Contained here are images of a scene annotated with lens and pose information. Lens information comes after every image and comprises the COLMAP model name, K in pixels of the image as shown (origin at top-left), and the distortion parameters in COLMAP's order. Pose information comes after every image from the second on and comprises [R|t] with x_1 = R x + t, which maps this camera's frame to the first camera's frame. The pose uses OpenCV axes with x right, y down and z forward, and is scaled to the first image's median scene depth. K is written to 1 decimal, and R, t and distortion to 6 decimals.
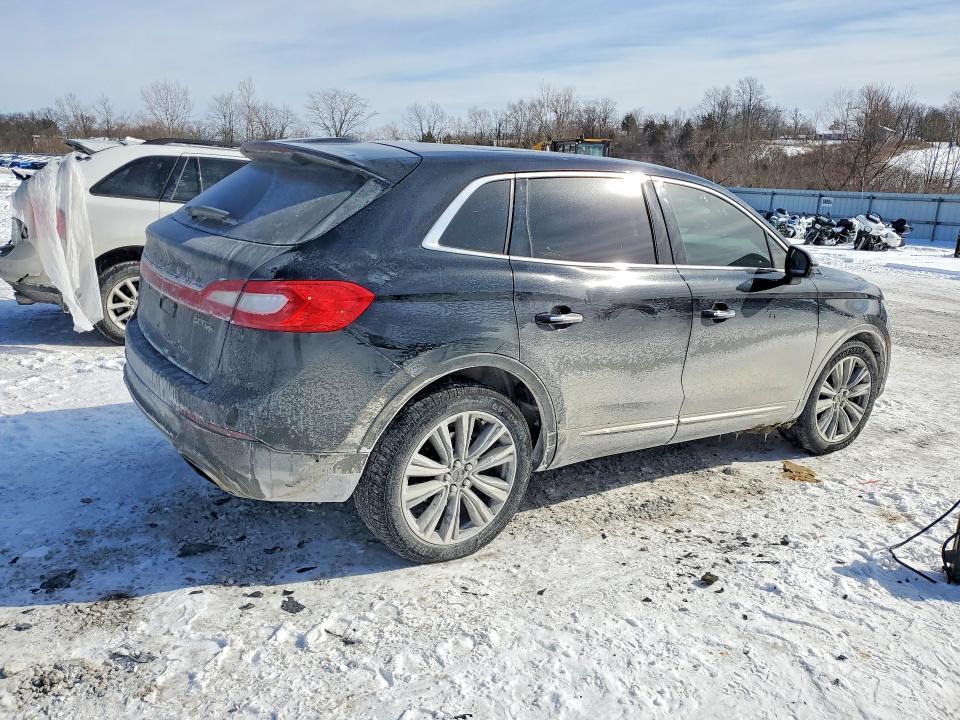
lens RADIAL K [[748.8, 0, 473.5], [0, 748.8, 359.0], [0, 0, 1]] dist [0.020890, 0.006246]
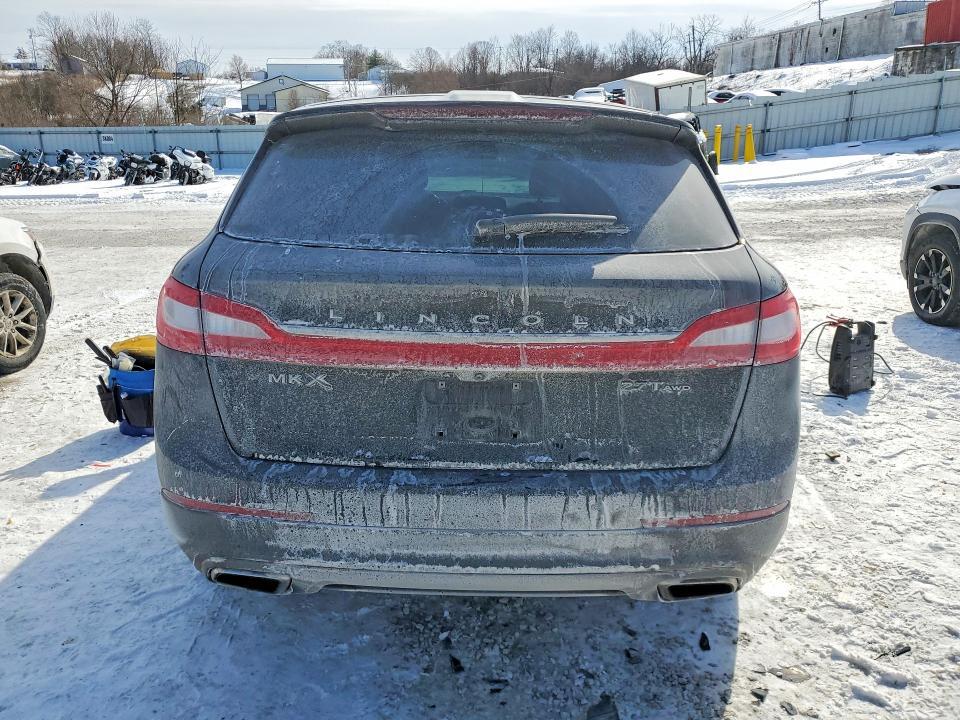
lens RADIAL K [[748.8, 0, 473.5], [0, 748.8, 359.0], [0, 0, 1]] dist [0.020890, 0.006246]
pose [[0.576031, -0.292465, 0.763317, -0.101085], [0.228925, 0.954154, 0.192828, -0.025054], [-0.784717, 0.063667, 0.616575, 0.076947]]
